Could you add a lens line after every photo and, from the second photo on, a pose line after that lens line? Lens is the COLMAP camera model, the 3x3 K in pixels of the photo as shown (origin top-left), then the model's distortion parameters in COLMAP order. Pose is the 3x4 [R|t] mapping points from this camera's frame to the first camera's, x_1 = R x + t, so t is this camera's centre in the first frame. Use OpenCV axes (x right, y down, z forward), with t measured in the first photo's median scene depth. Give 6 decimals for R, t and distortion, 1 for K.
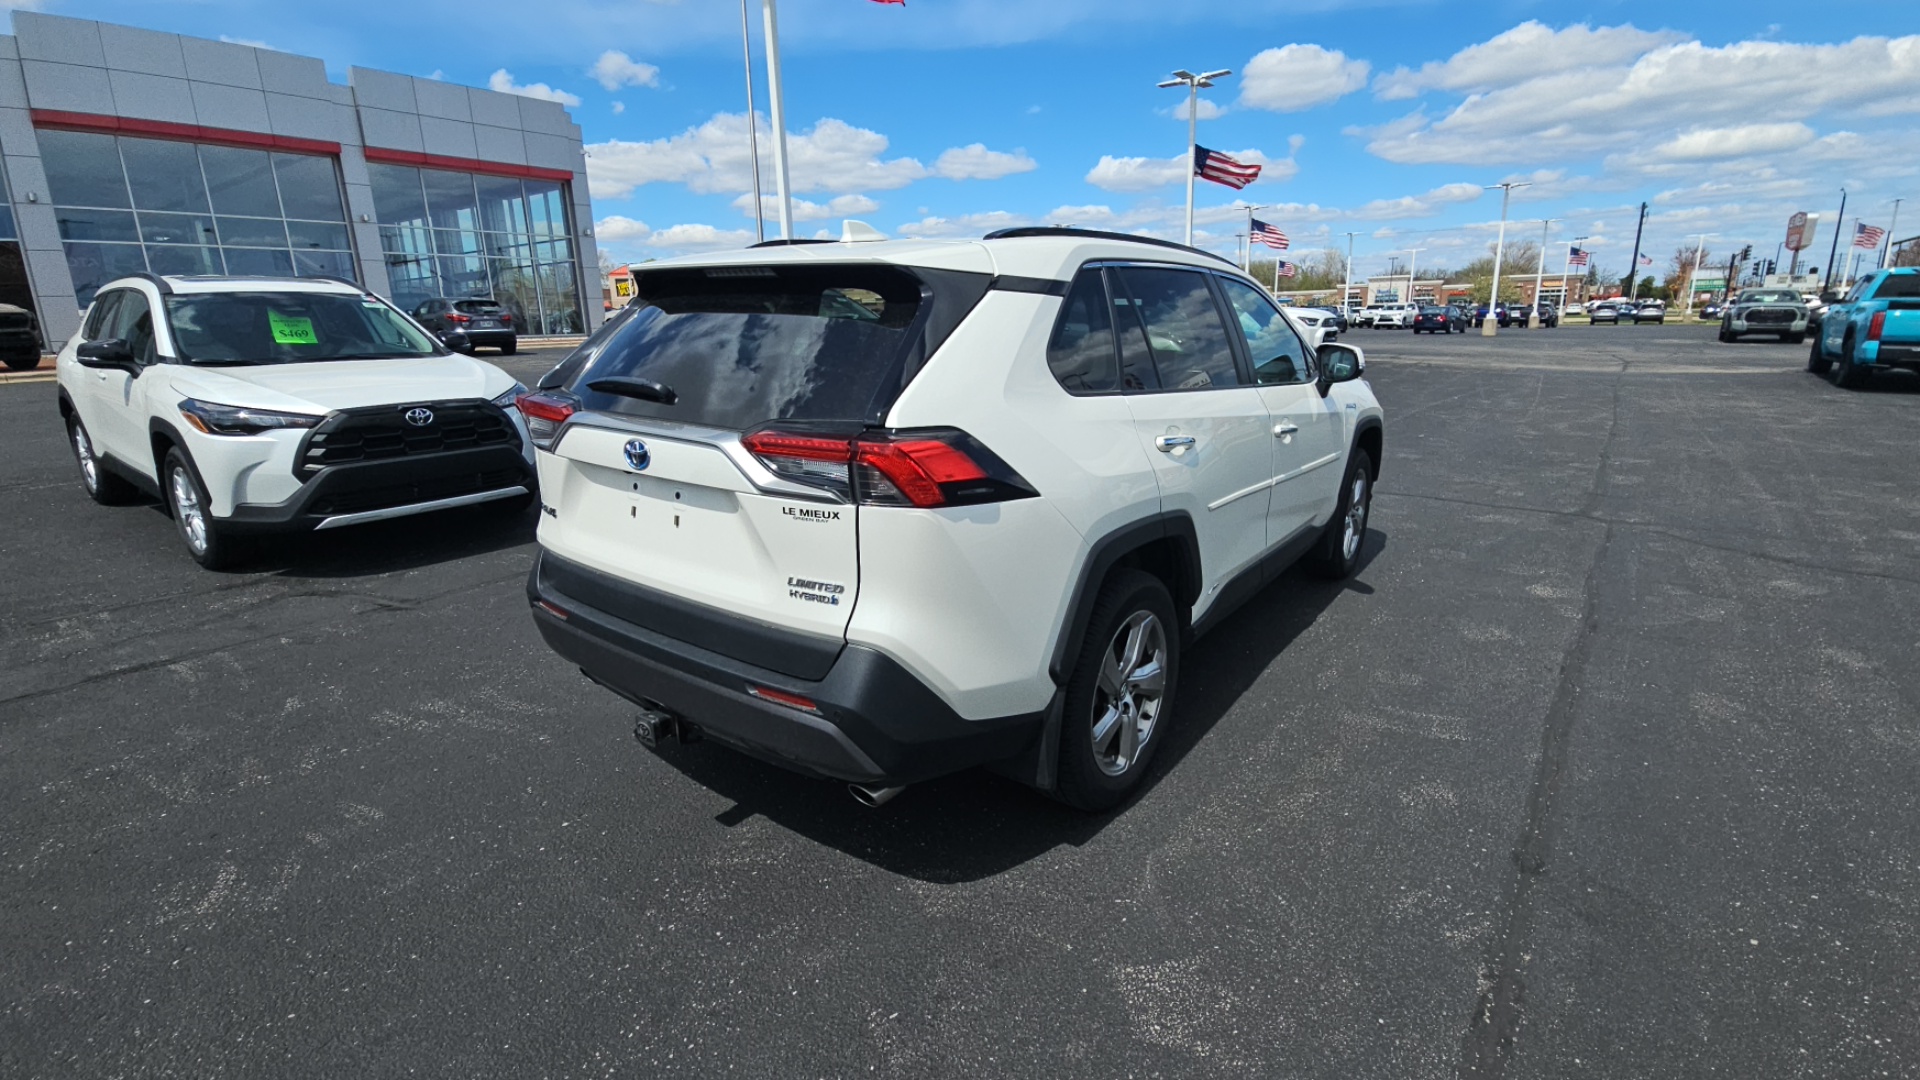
lens RADIAL K [[853.9, 0, 978.8], [0, 853.9, 540.2], [0, 0, 1]] dist [0.010115, -0.007637]
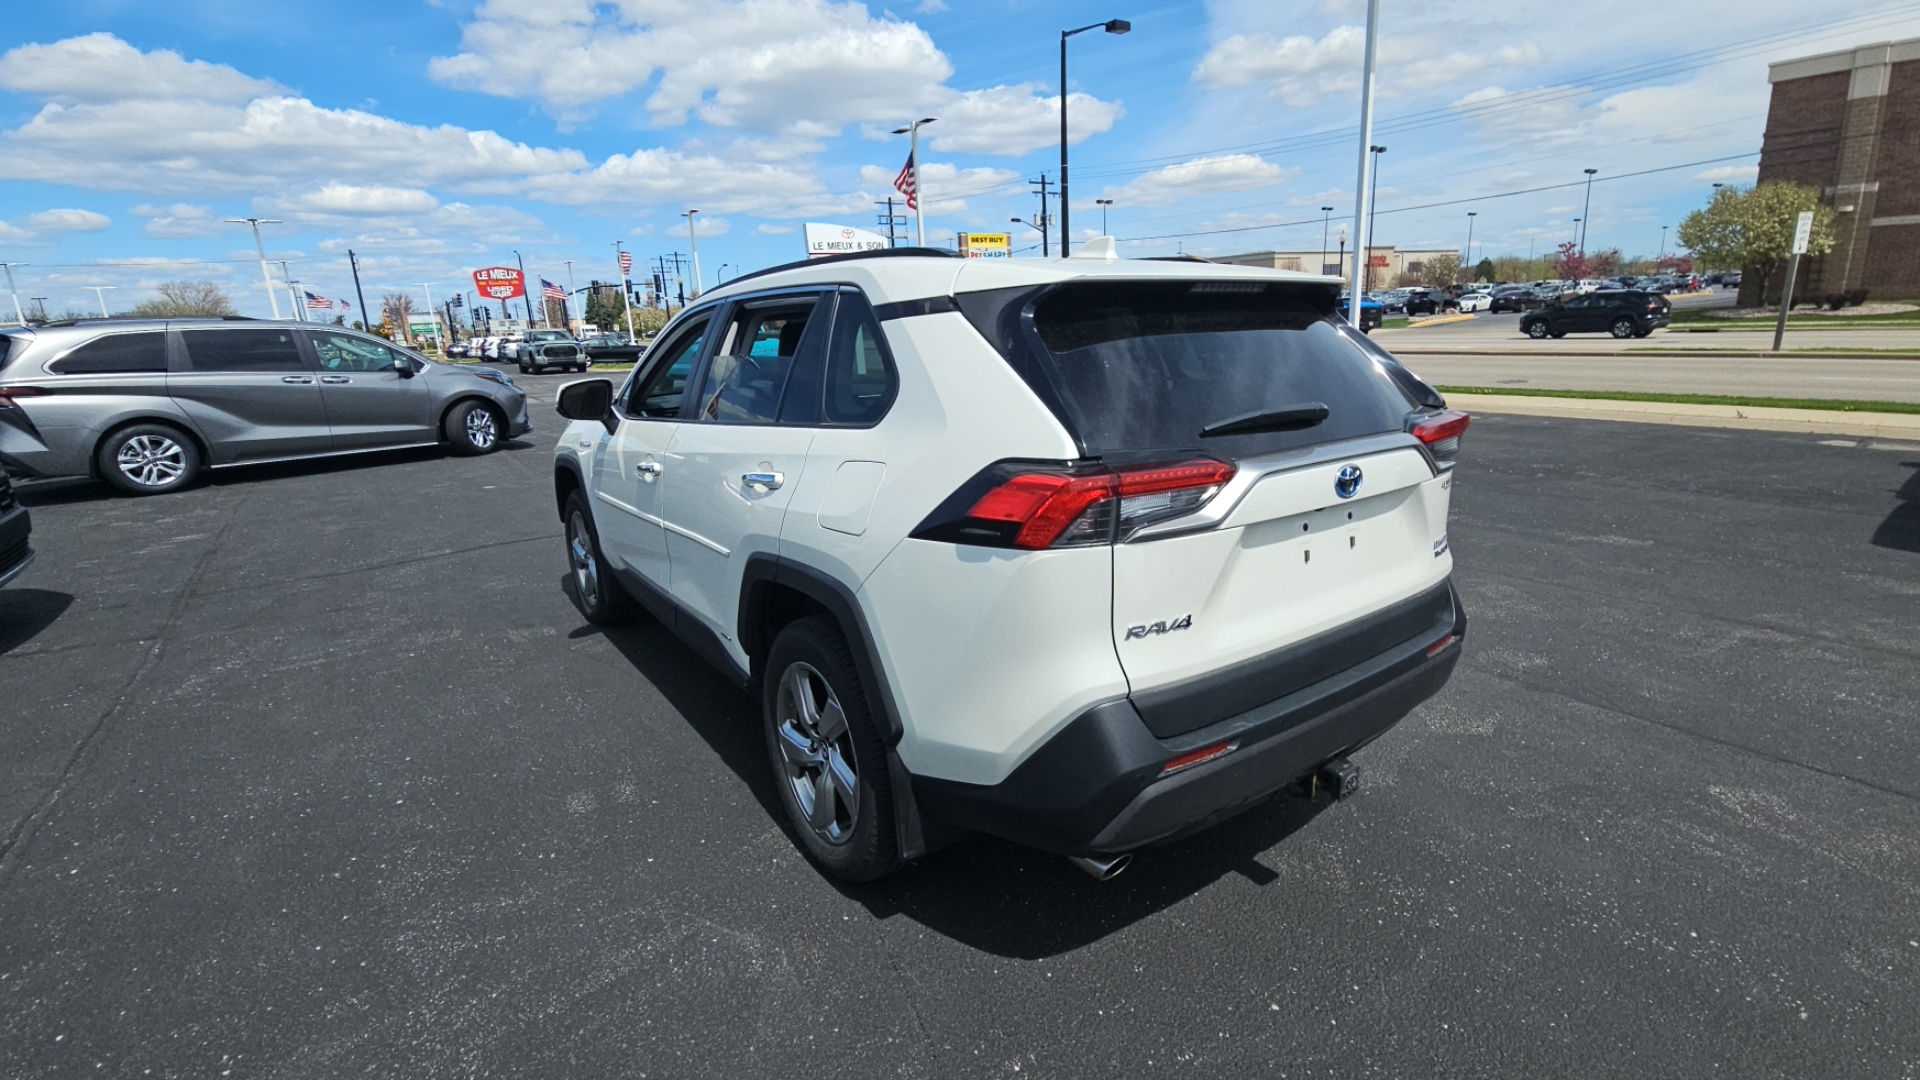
lens RADIAL K [[853.9, 0, 976.2], [0, 853.9, 541.0], [0, 0, 1]] dist [0.010115, -0.007637]
pose [[0.307729, -0.238436, 0.921114, -1.308205], [0.282102, 0.947427, 0.151001, -0.274842], [-0.908692, 0.213381, 0.358814, 0.996371]]
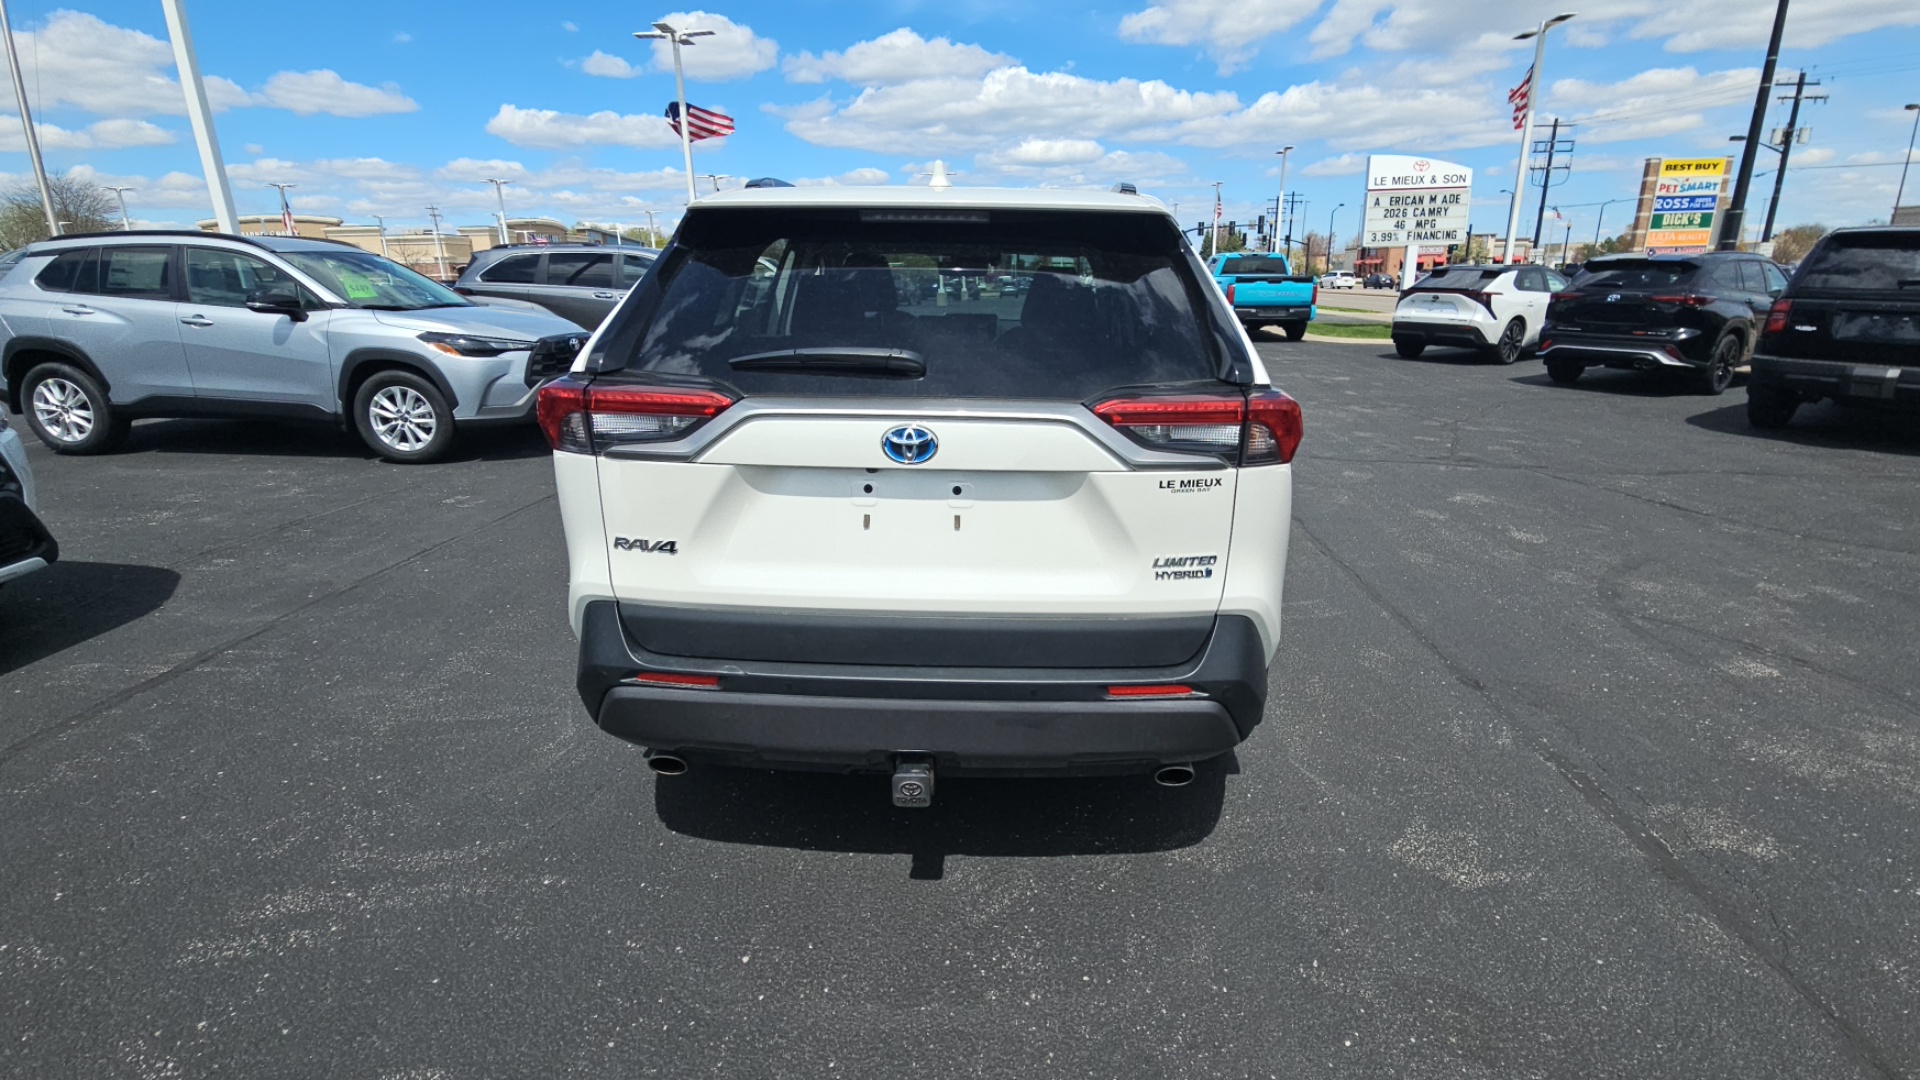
lens RADIAL K [[853.9, 0, 978.7], [0, 853.9, 544.2], [0, 0, 1]] dist [0.010115, -0.007637]
pose [[0.826597, -0.159636, 0.539679, -0.745217], [0.141030, 0.987086, 0.075970, -0.057699], [-0.544837, 0.013314, 0.838436, 0.297006]]
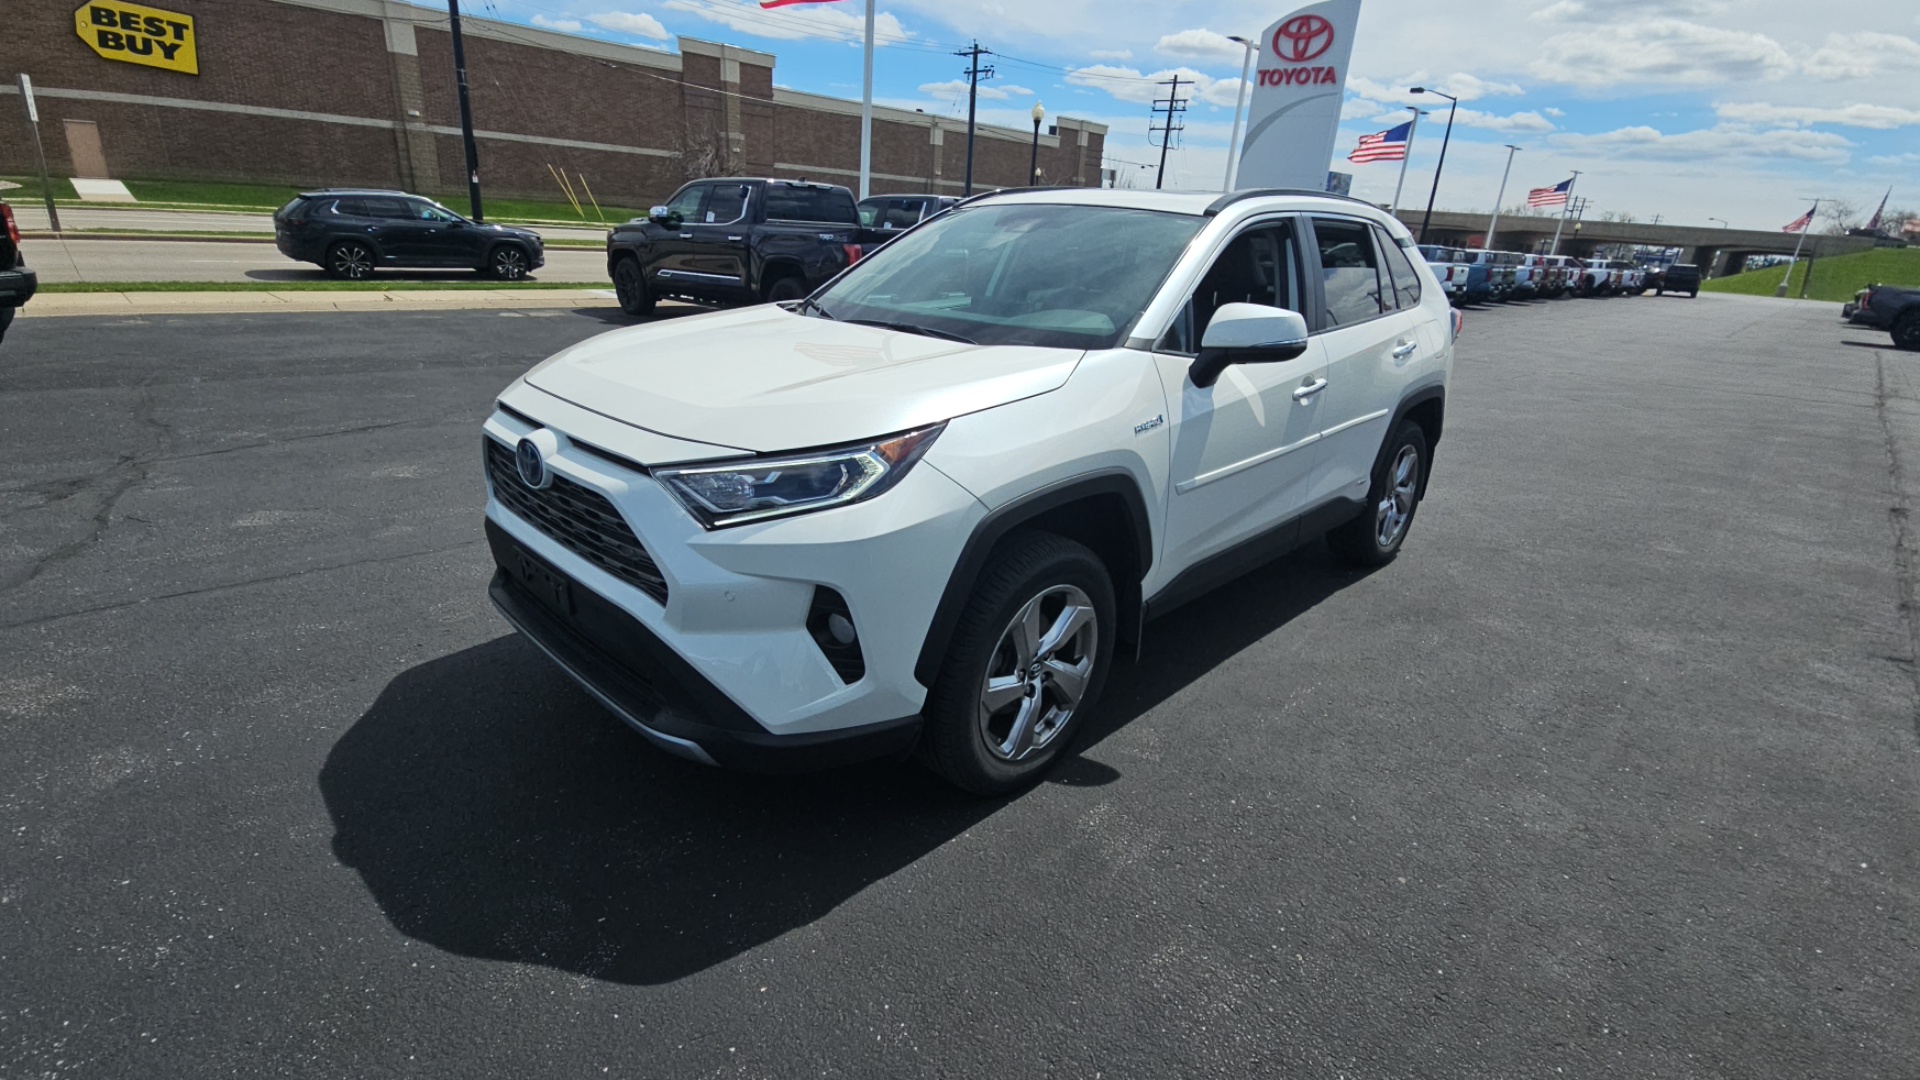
lens RADIAL K [[853.9, 0, 979.9], [0, 853.9, 556.0], [0, 0, 1]] dist [0.010115, -0.007637]
pose [[-0.988793, -0.098295, 0.112368, 0.227997], [-0.012512, 0.804581, 0.593711, -0.928940], [-0.148768, 0.585652, -0.796794, 3.328864]]
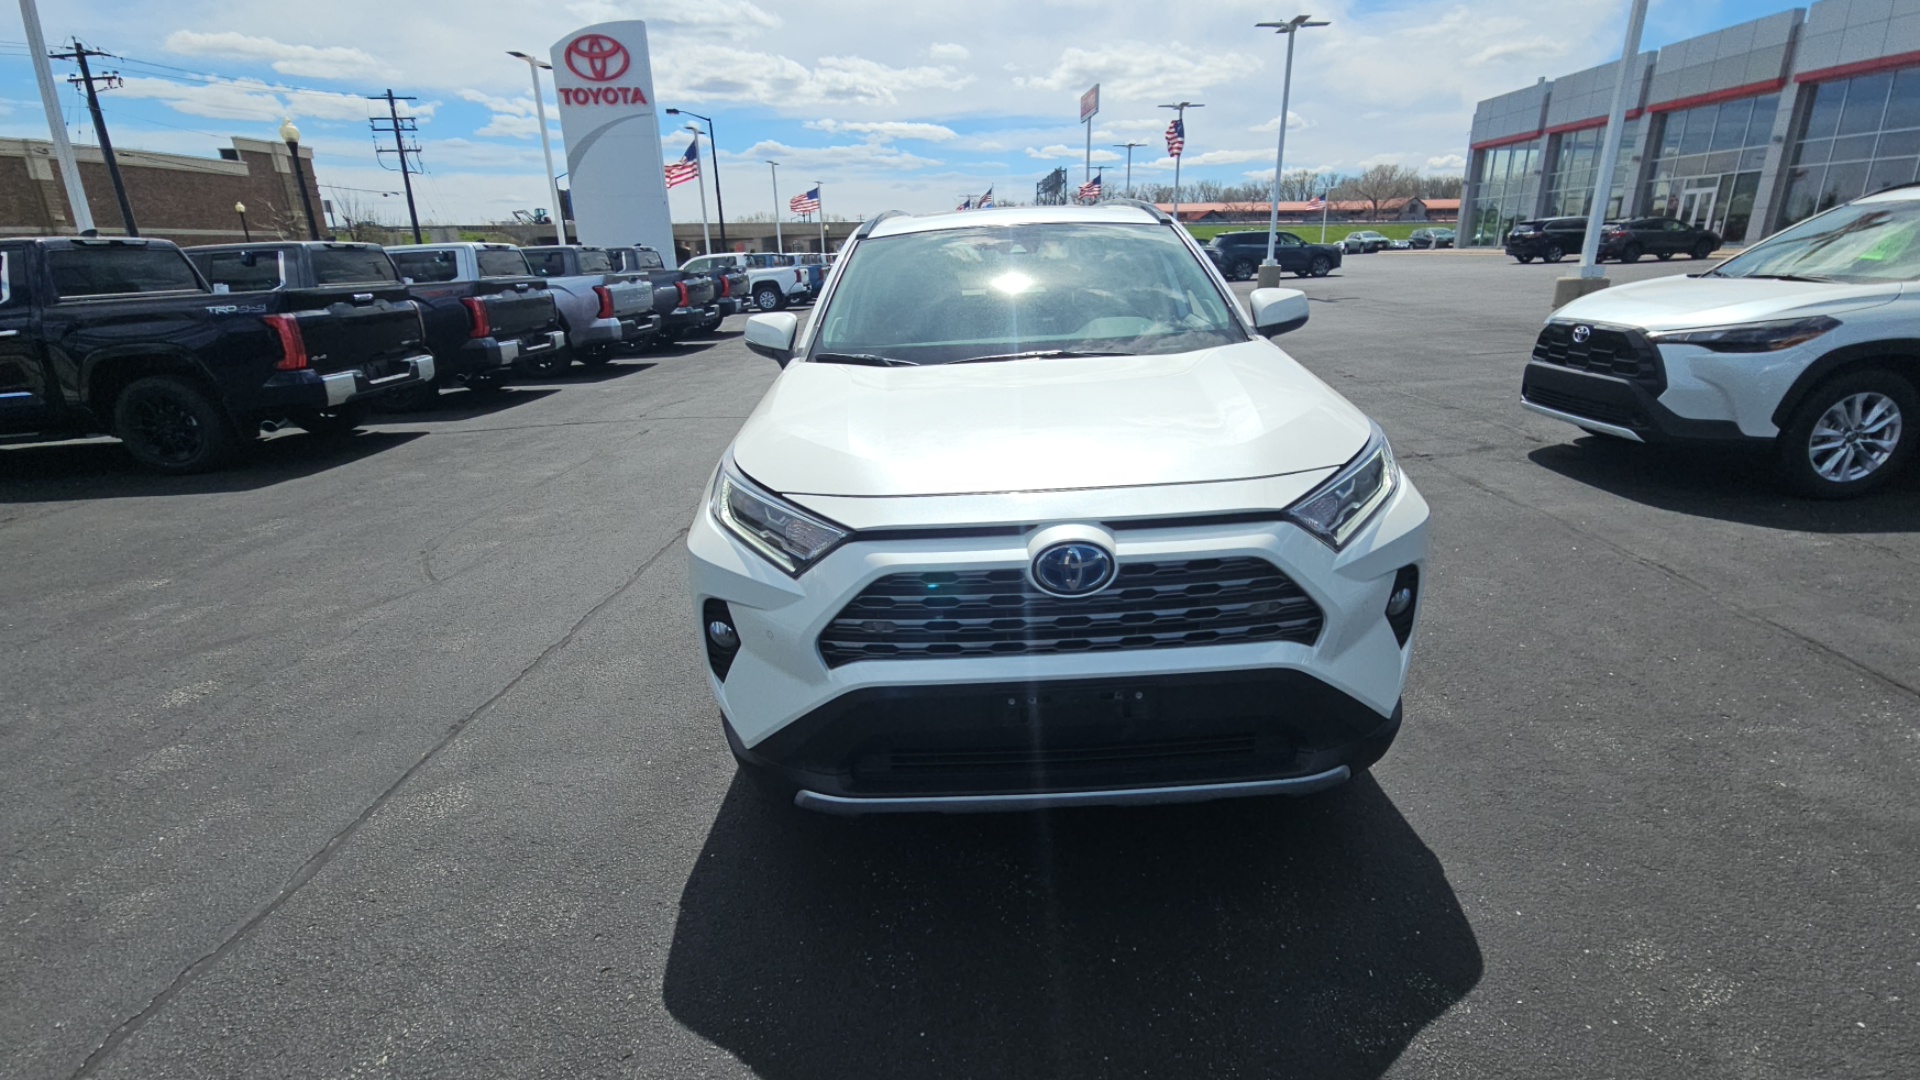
lens RADIAL K [[853.9, 0, 991.2], [0, 853.9, 551.4], [0, 0, 1]] dist [0.010115, -0.007637]
pose [[-0.807437, 0.229853, -0.543335, 1.310169], [-0.116434, 0.840776, 0.528714, -0.857490], [0.578350, 0.490166, -0.652111, 3.043767]]
